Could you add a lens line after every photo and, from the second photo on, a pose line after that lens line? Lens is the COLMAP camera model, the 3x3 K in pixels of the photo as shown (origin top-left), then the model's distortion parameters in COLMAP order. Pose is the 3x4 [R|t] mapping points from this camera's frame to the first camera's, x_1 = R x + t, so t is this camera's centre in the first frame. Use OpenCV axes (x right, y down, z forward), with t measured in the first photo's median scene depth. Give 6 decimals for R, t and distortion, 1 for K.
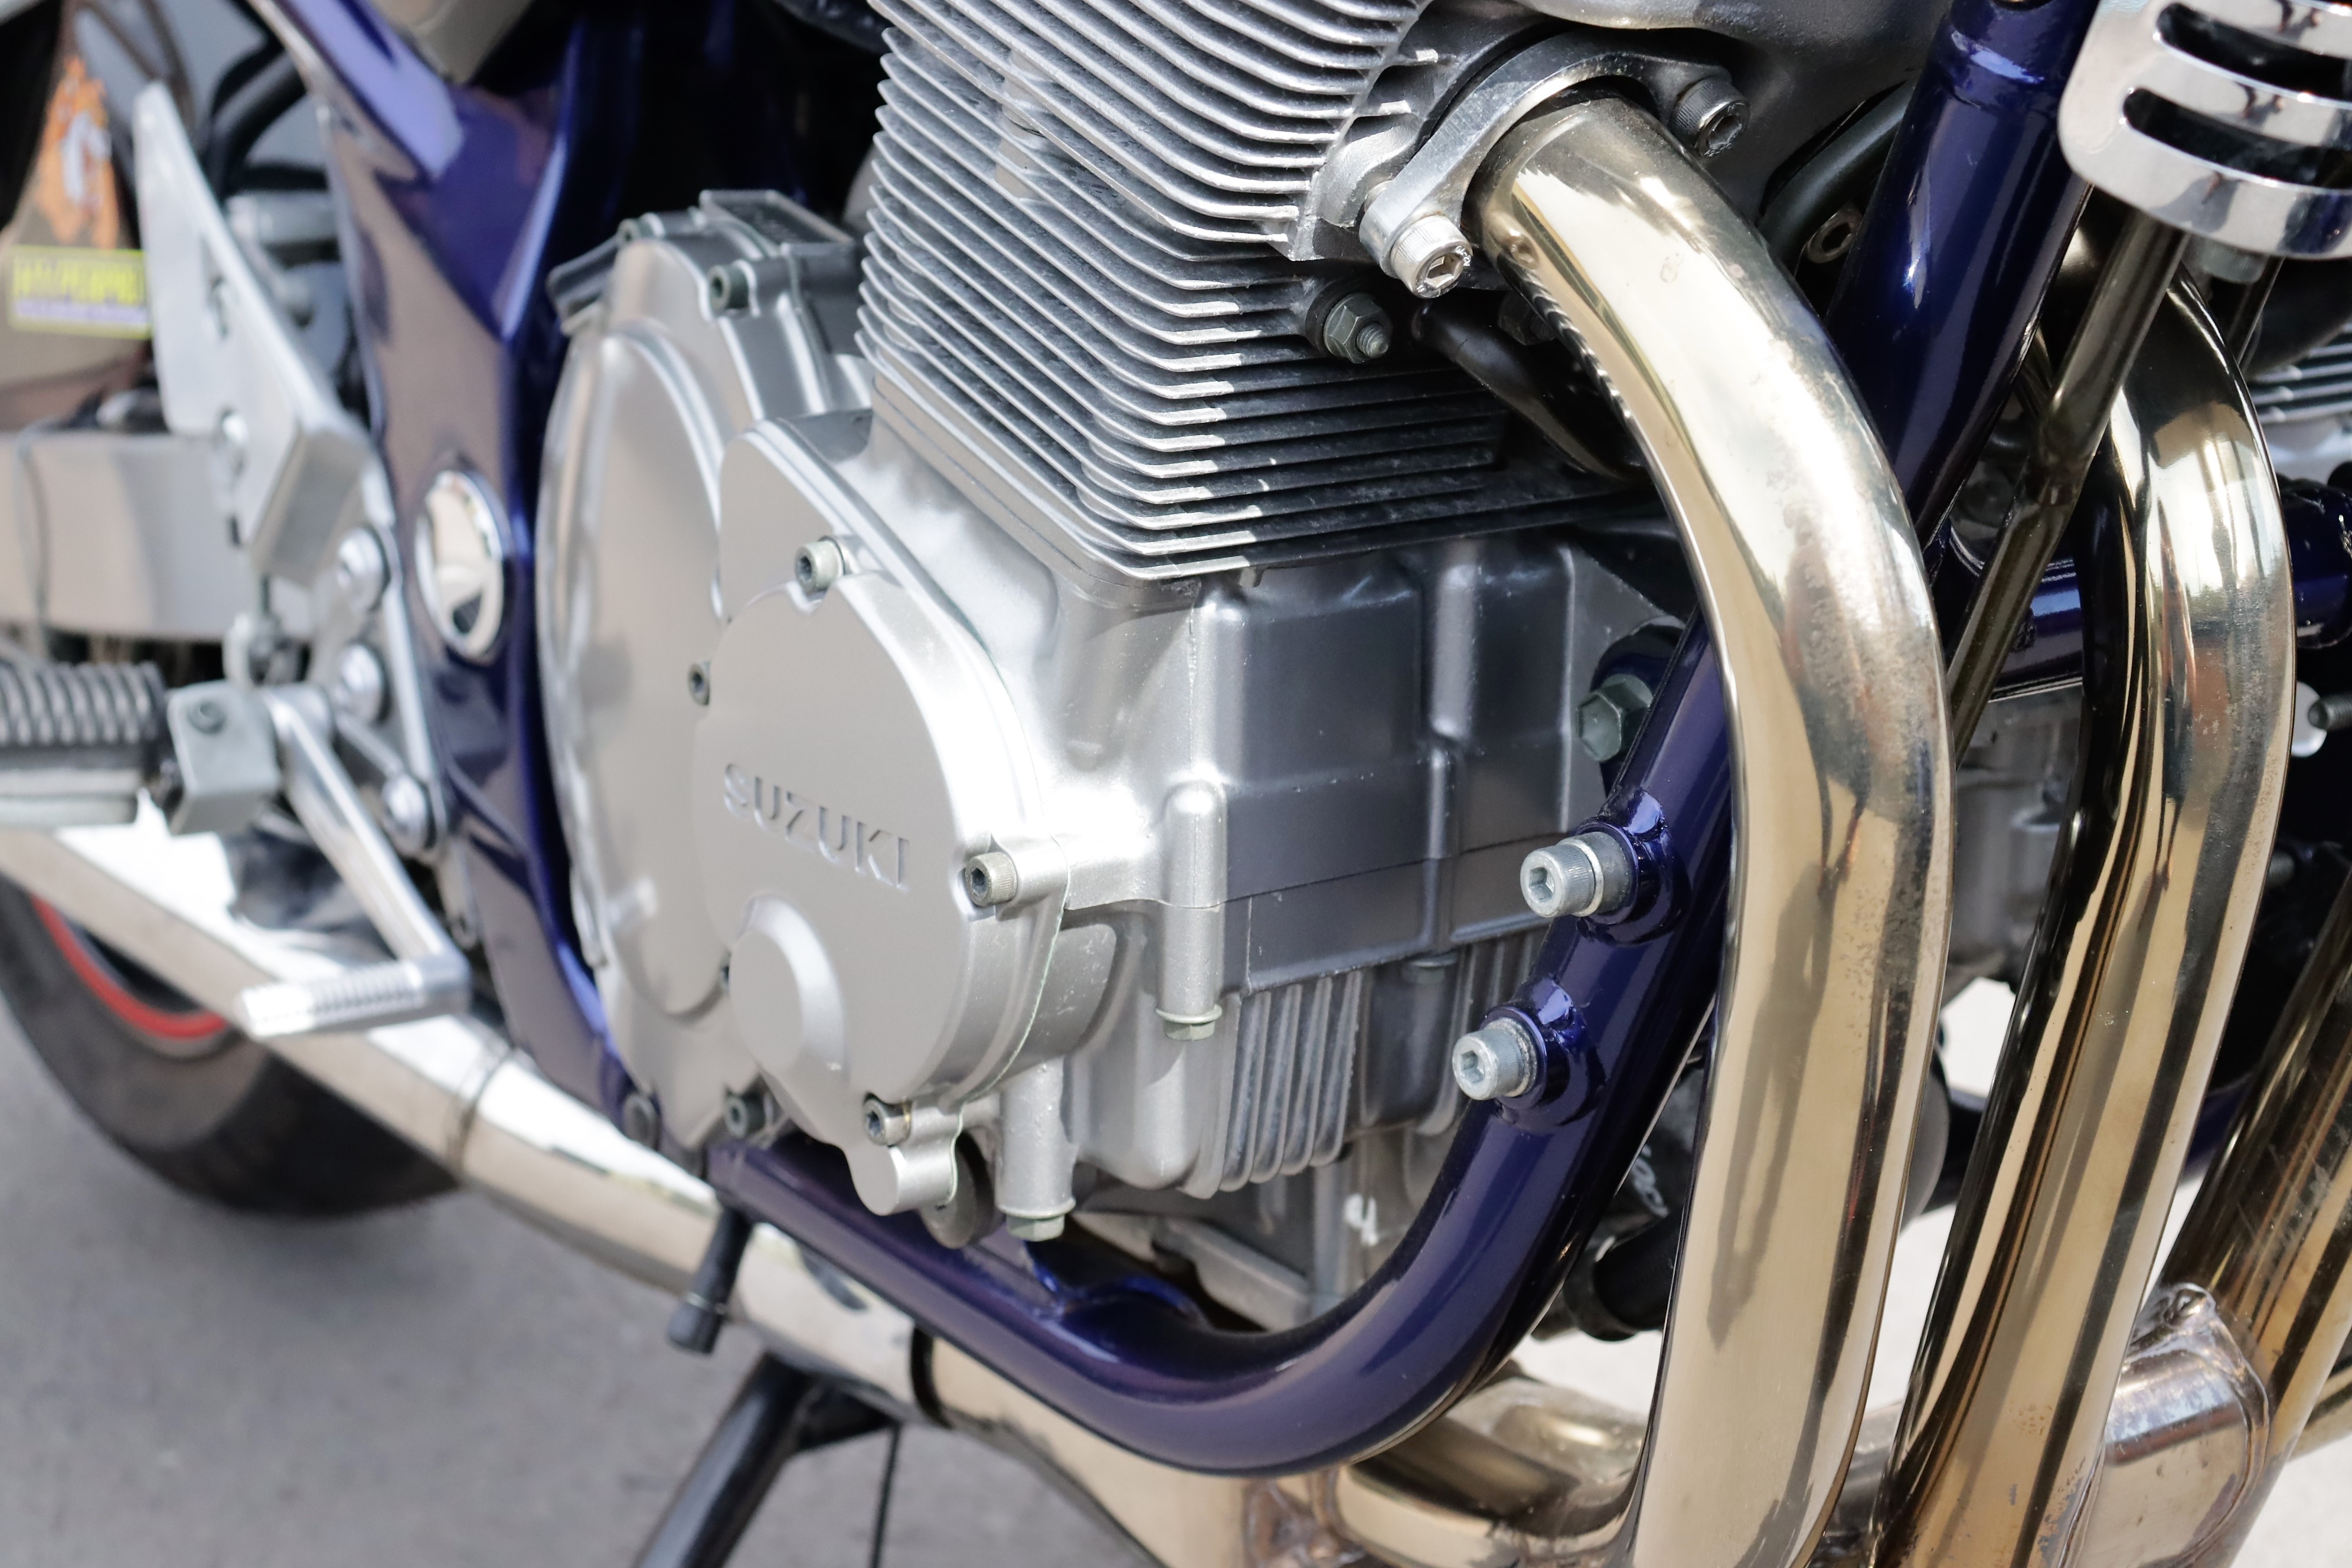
lens RADIAL K [[3692.9, 0, 1176.0], [0, 3692.9, 784.0], [0, 0, 1]] dist [0.023712, 0.038512]
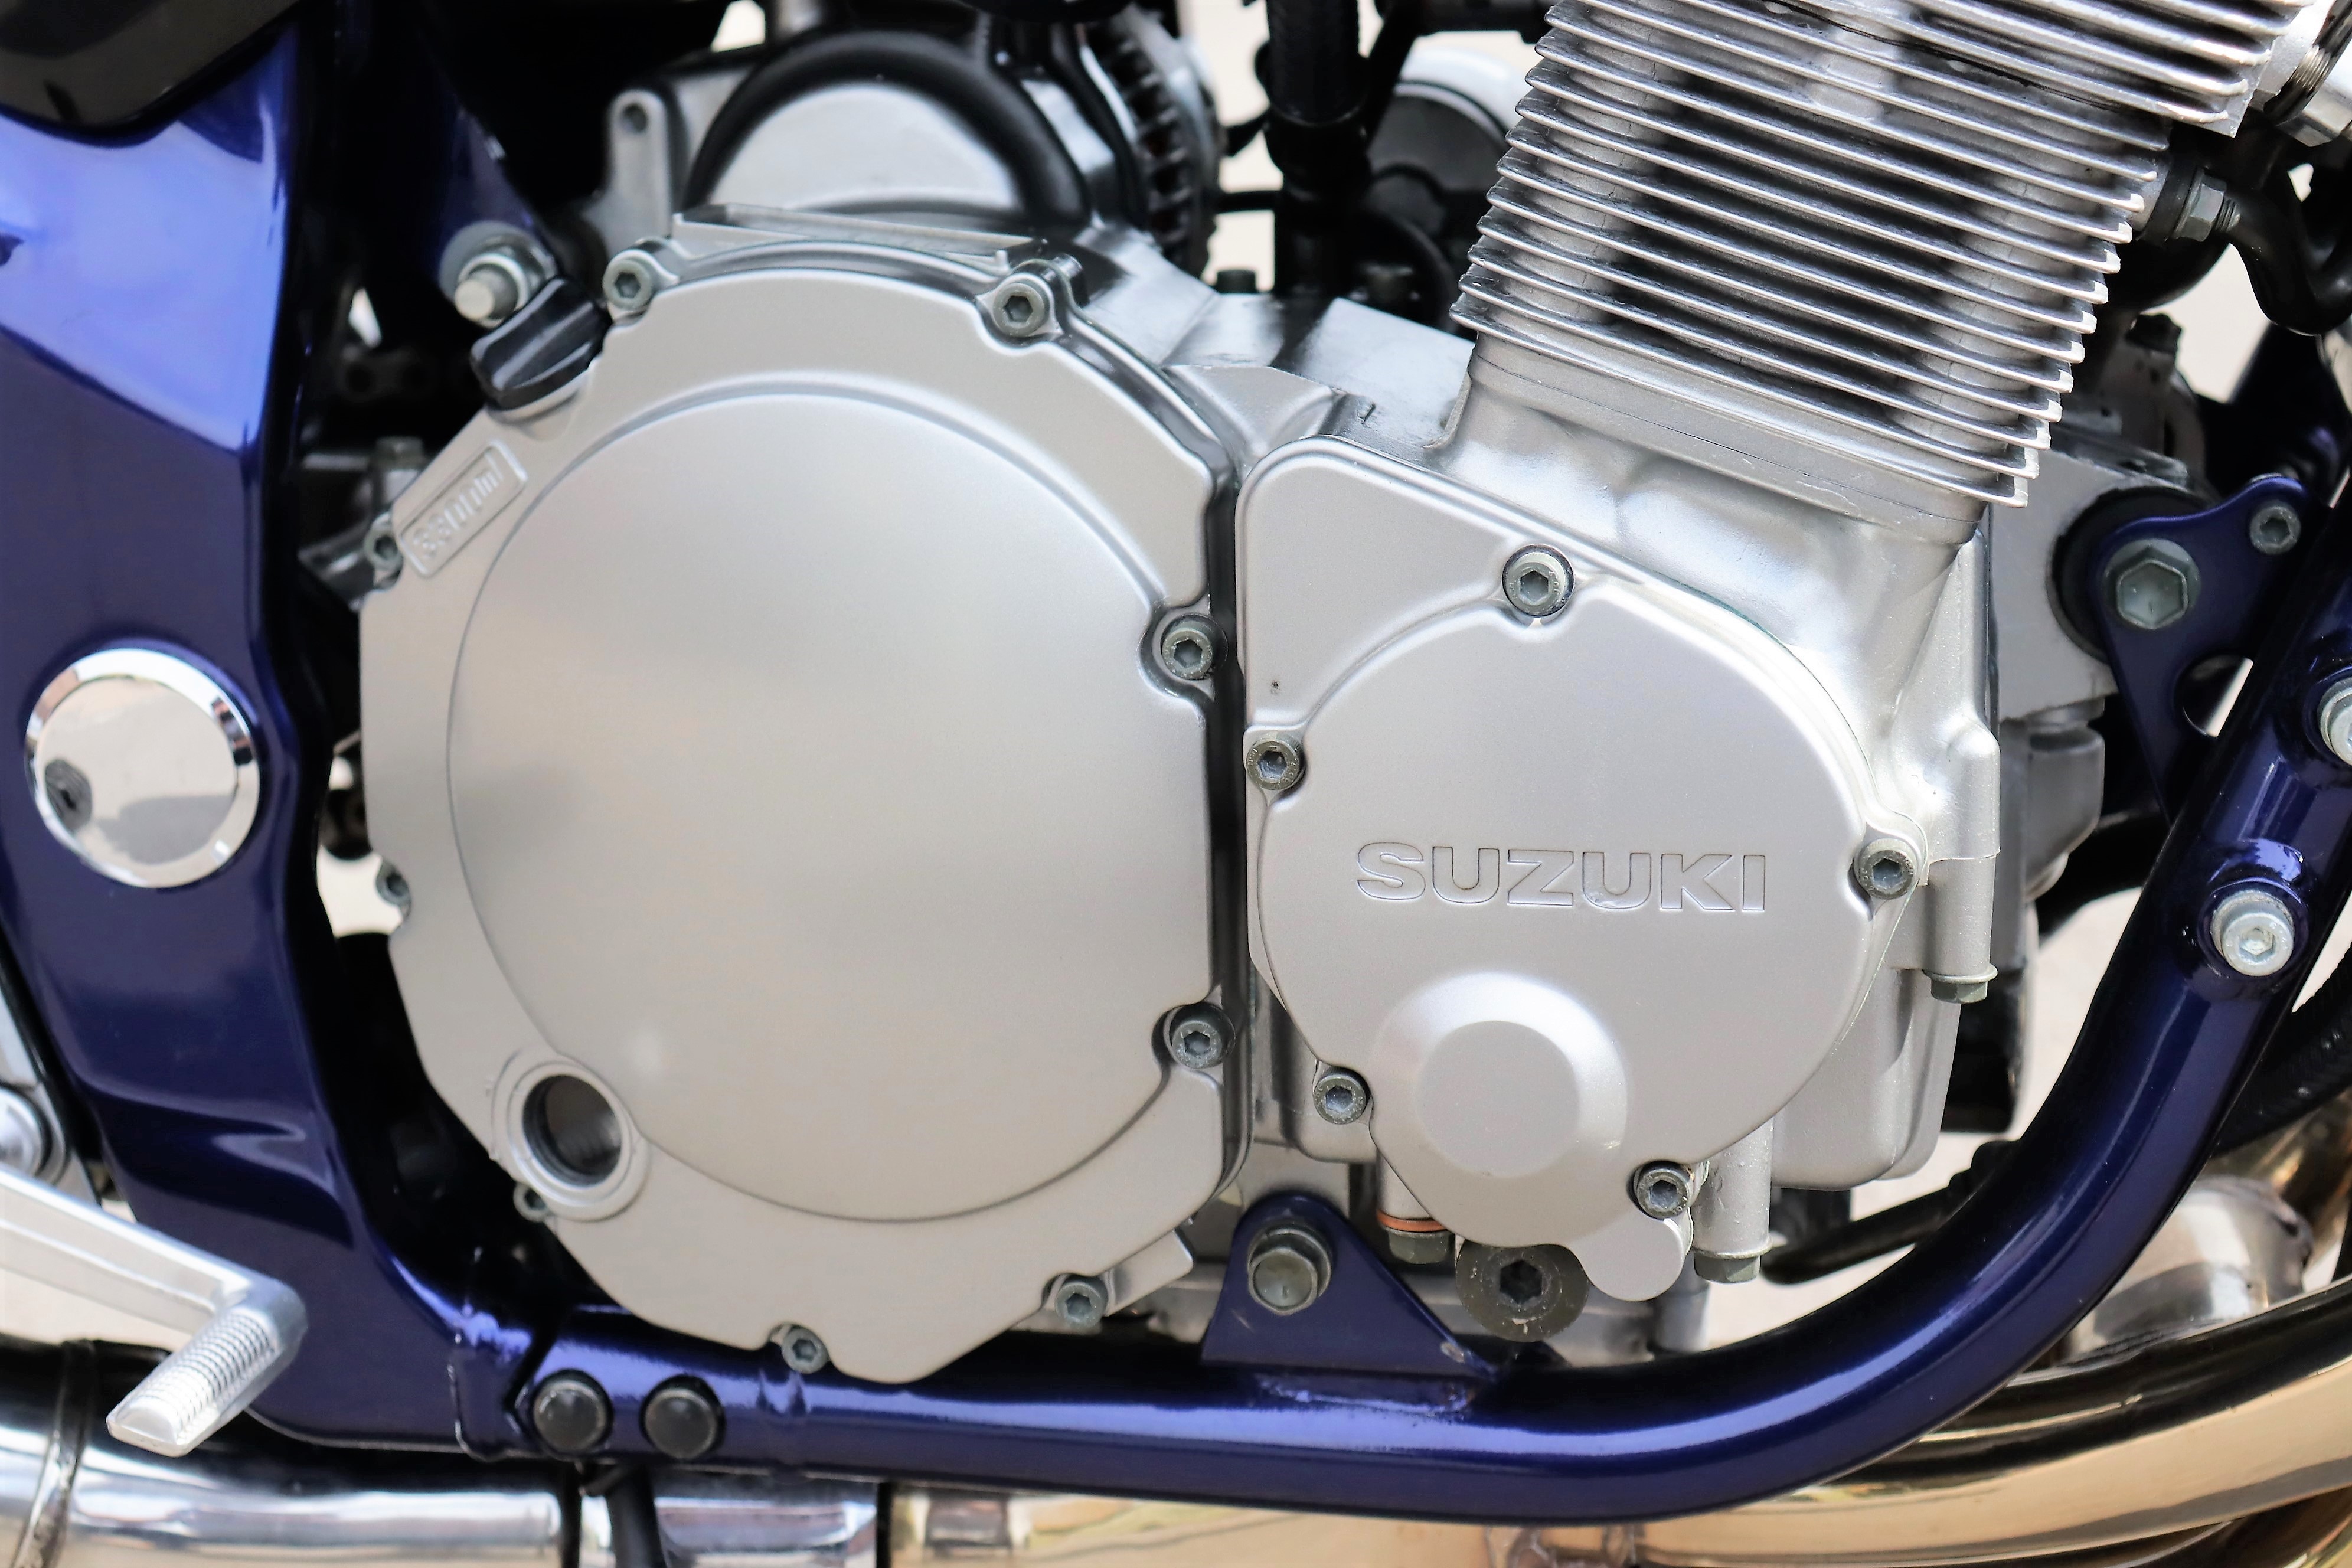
lens RADIAL K [[4245.2, 0, 1176.0], [0, 4245.2, 784.0], [0, 0, 1]] dist [0.195670, 0.217007]
pose [[0.740928, -0.193195, 0.643197, -0.840556], [0.206226, 0.976908, 0.055869, -0.087143], [-0.639138, 0.091249, 0.763660, 0.302800]]
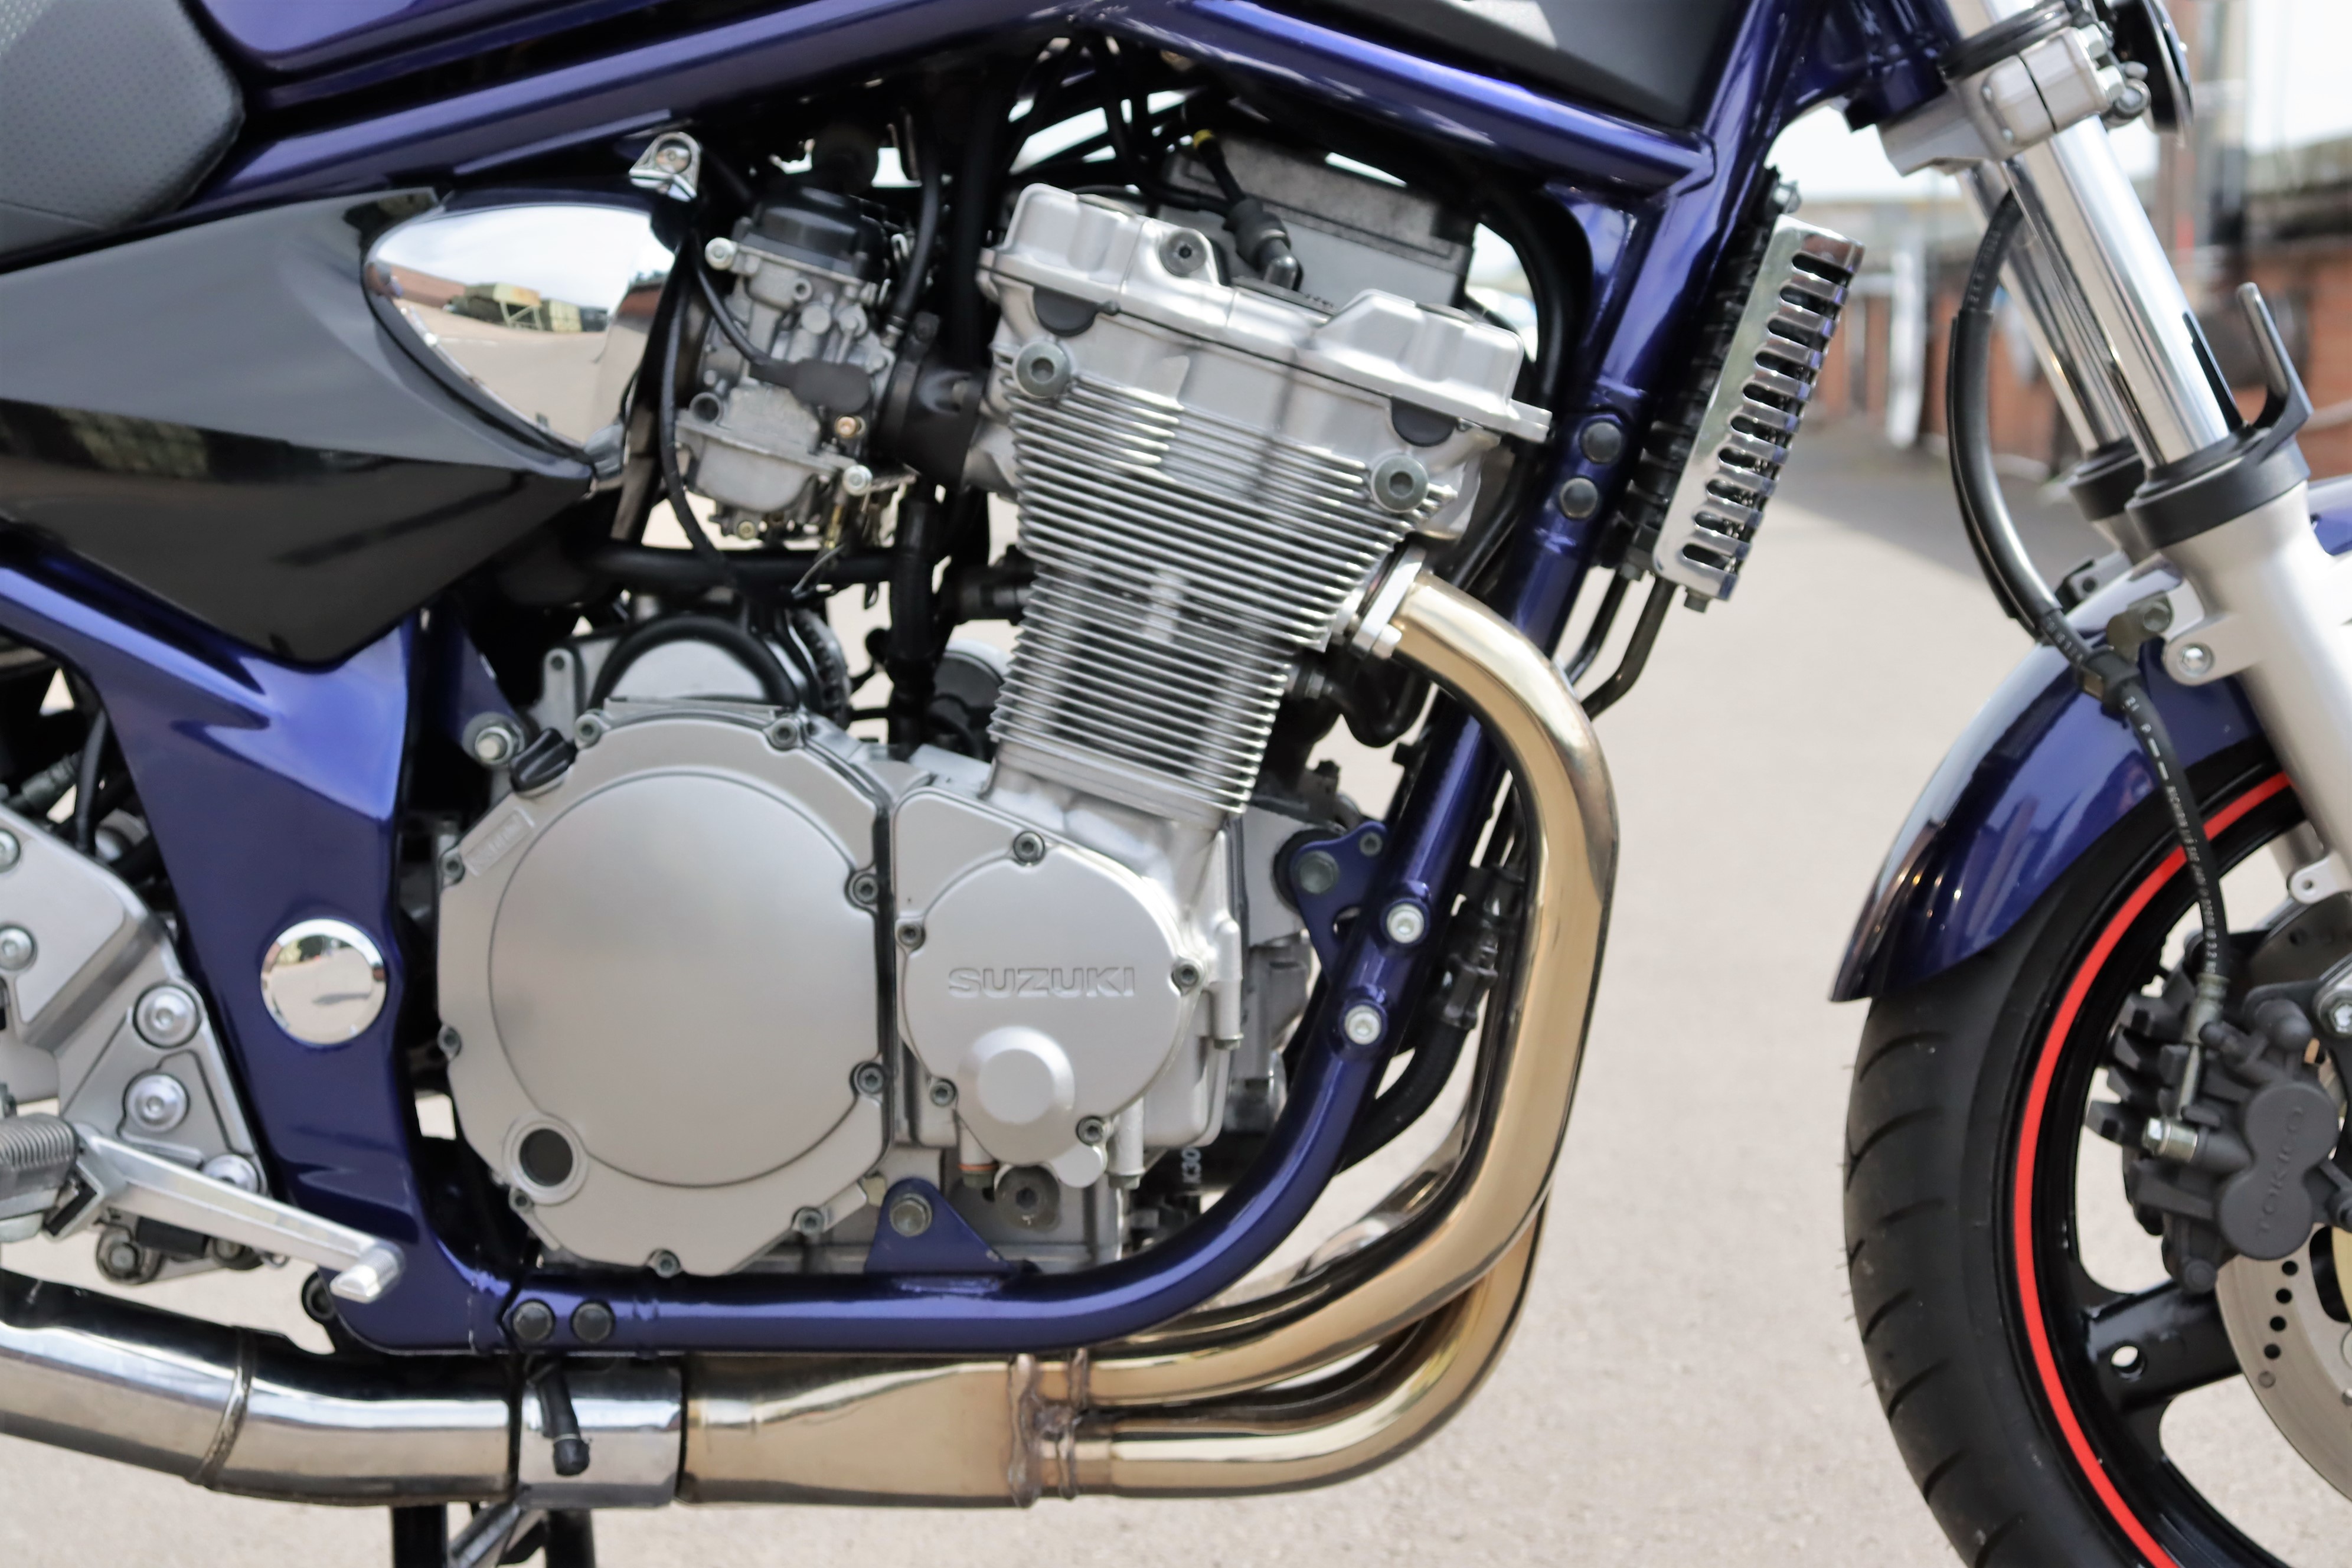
lens RADIAL K [[4618.1, 0, 1176.0], [0, 4618.1, 784.0], [0, 0, 1]] dist [0.149652, 1.434652]
pose [[0.649909, -0.087750, 0.754929, -1.923615], [0.224754, 0.971075, -0.080613, 0.126139], [-0.726019, 0.222064, 0.650833, -0.651431]]
